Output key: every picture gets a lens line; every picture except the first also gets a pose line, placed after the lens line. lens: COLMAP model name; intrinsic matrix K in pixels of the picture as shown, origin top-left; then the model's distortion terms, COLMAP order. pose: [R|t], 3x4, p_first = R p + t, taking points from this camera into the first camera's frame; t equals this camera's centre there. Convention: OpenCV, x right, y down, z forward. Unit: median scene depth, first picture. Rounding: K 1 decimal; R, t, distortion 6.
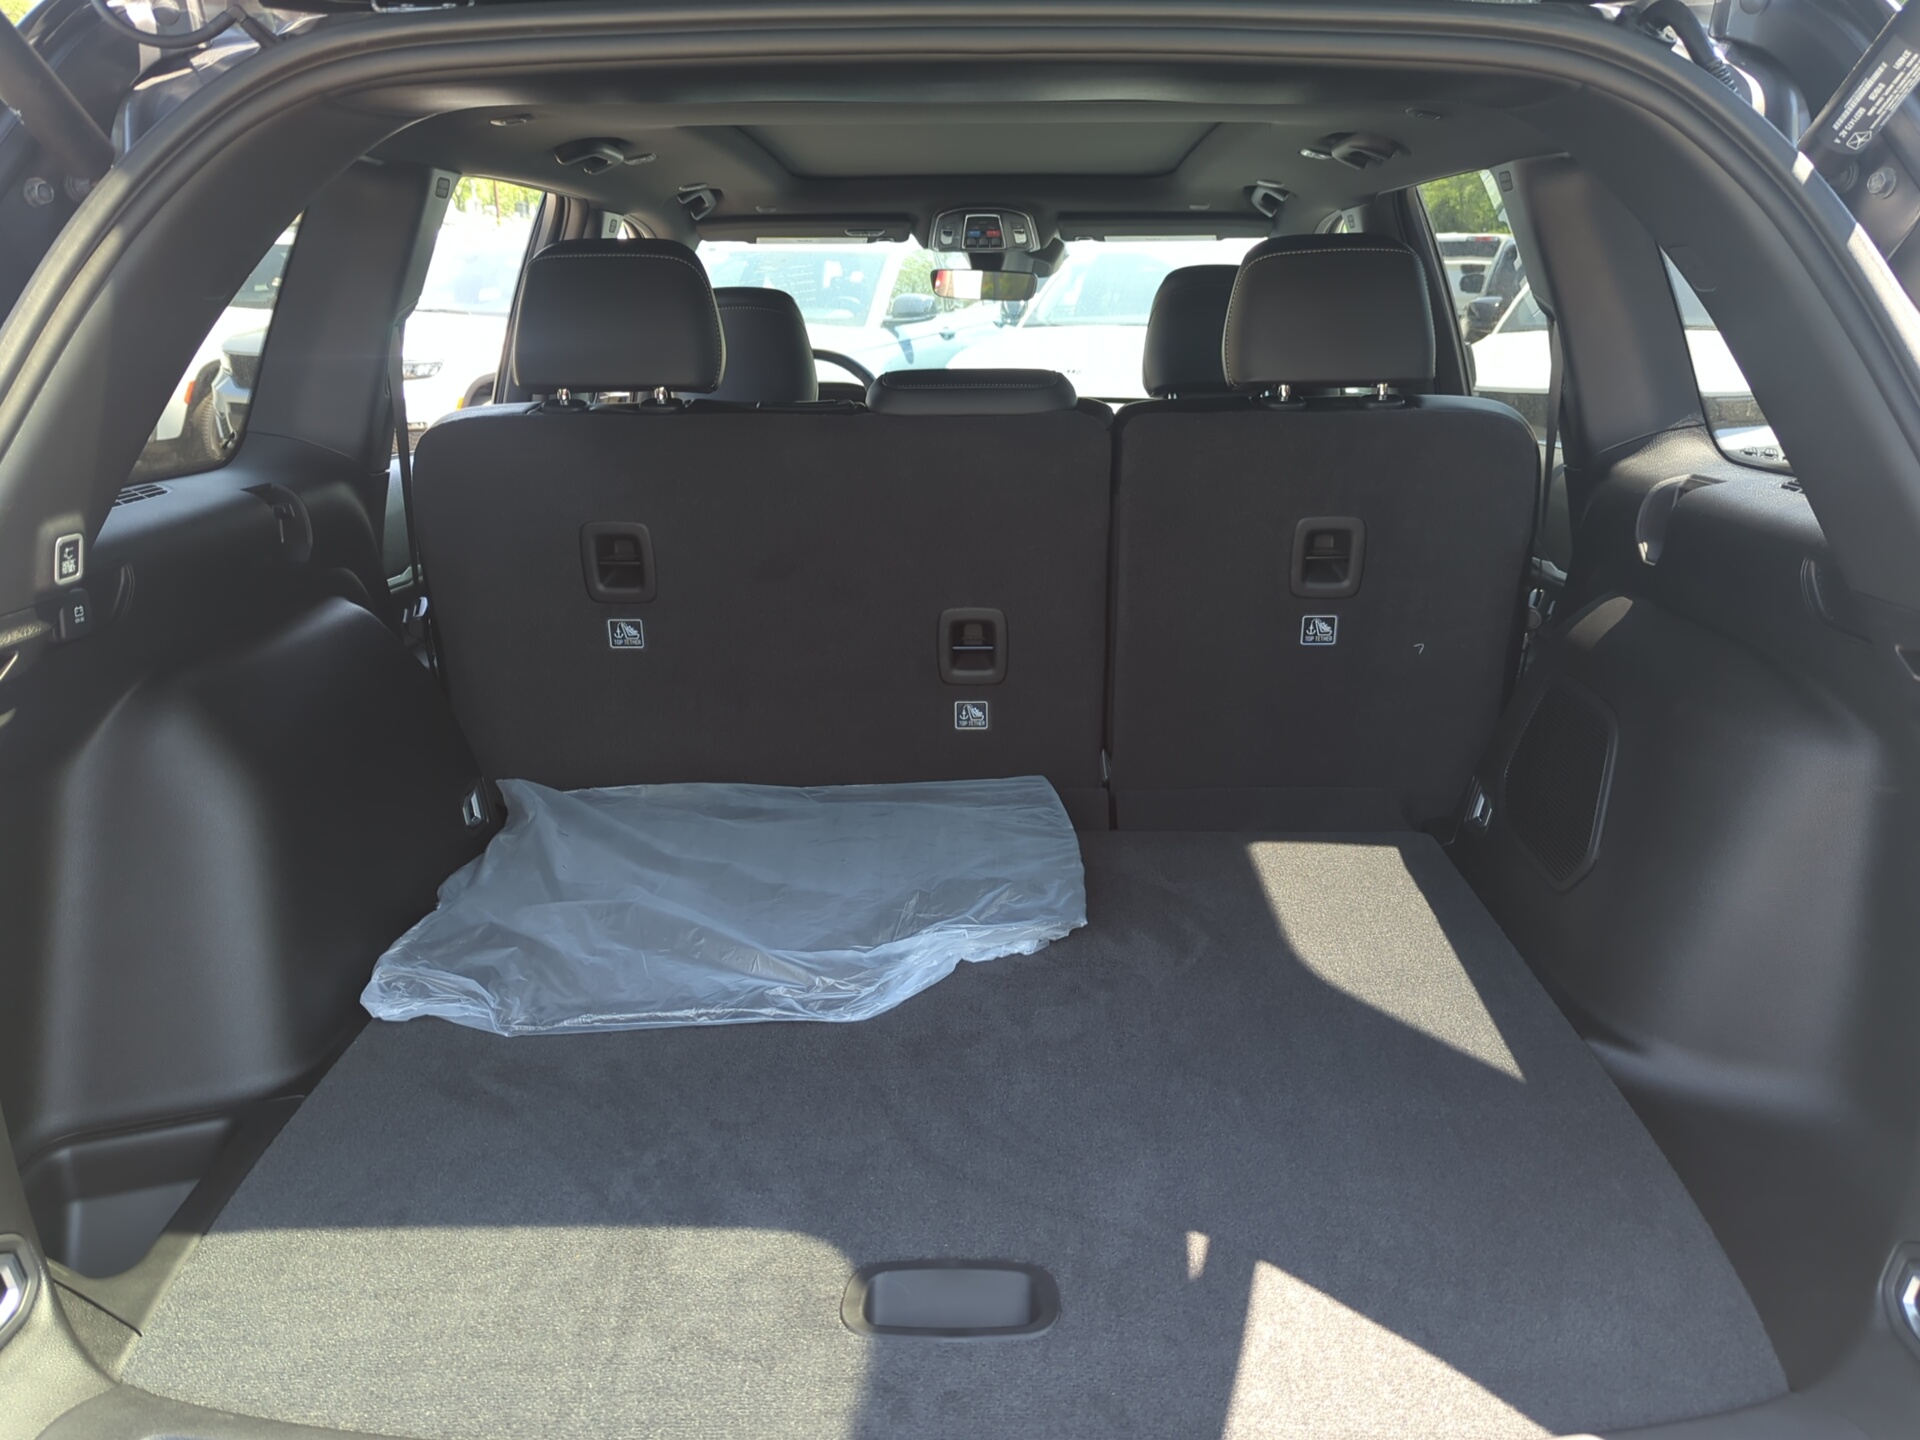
lens RADIAL K [[1561.8, 0, 972.5], [0, 1561.8, 712.9], [0, 0, 1]] dist [0.066287, -0.057086]
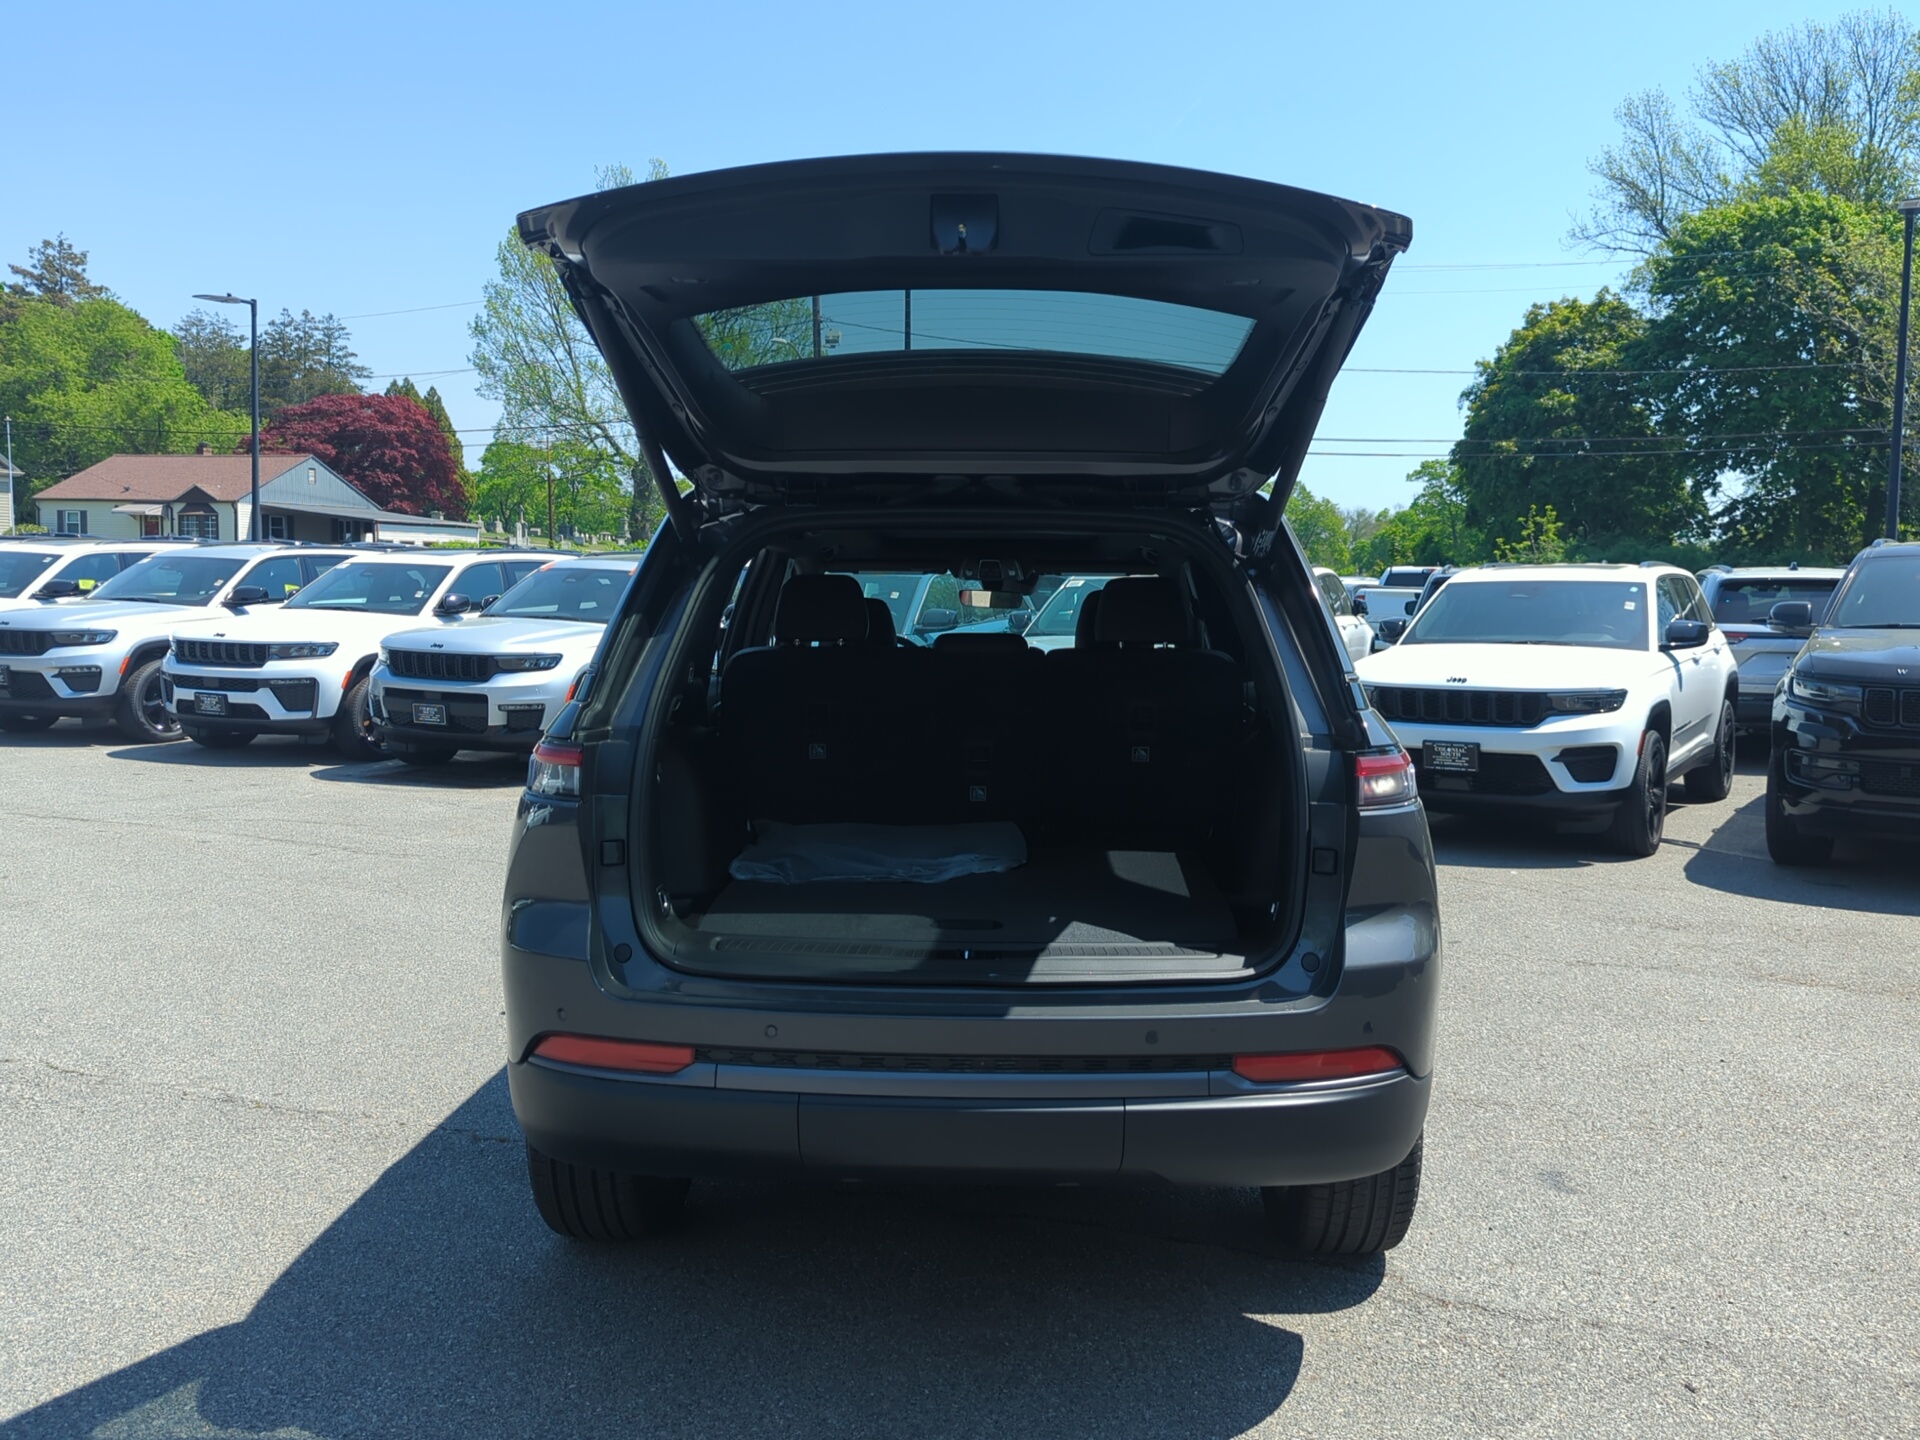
lens RADIAL K [[1561.8, 0, 981.9], [0, 1561.8, 711.1], [0, 0, 1]] dist [0.066287, -0.057086]
pose [[0.999881, 0.015003, -0.003564, 0.008378], [-0.015411, 0.980351, -0.196658, 0.257755], [0.000544, 0.196689, 0.980466, -0.911859]]
